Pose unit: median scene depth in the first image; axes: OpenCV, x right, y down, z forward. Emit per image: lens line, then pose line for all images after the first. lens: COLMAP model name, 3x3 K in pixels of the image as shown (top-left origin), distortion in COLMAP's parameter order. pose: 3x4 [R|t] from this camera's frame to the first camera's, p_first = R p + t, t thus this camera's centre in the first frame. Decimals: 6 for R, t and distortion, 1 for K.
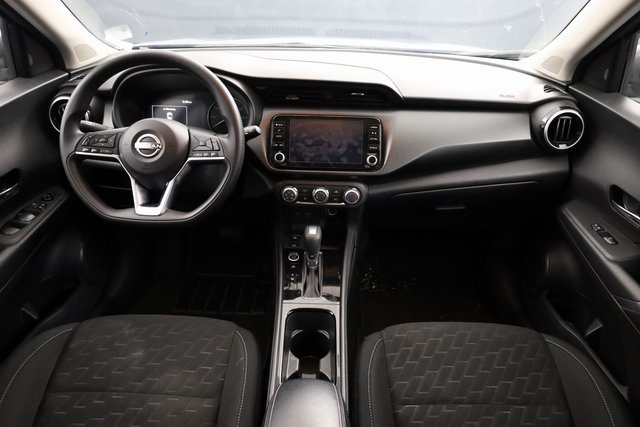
lens RADIAL K [[443.8, 0, 320.0], [0, 443.8, 213.5], [0, 0, 1]] dist [-0.007998, 0.000811]
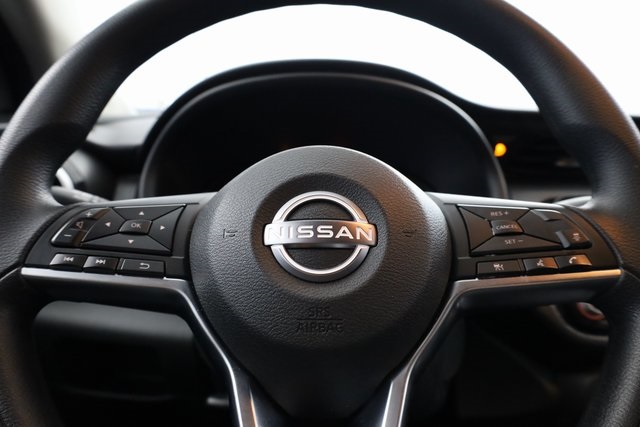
lens RADIAL K [[506.7, 0, 320.0], [0, 506.7, 213.5], [0, 0, 1]] dist [-0.003634, -0.001515]
pose [[0.999183, -0.027405, 0.029703, -0.385380], [0.036506, 0.927343, -0.372428, -0.054670], [-0.017339, 0.373208, 0.927586, 0.709990]]
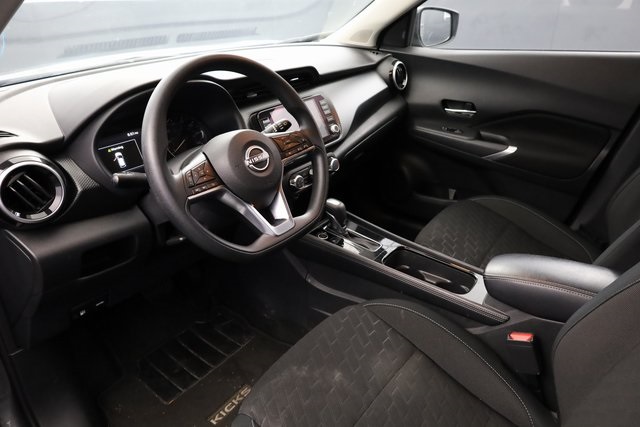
lens RADIAL K [[443.8, 0, 320.0], [0, 443.8, 213.5], [0, 0, 1]] dist [-0.007998, 0.000811]
pose [[0.580243, -0.392934, 0.713387, -0.956235], [0.422300, 0.894126, 0.149002, -0.132026], [-0.696406, 0.214806, 0.684746, 0.334798]]
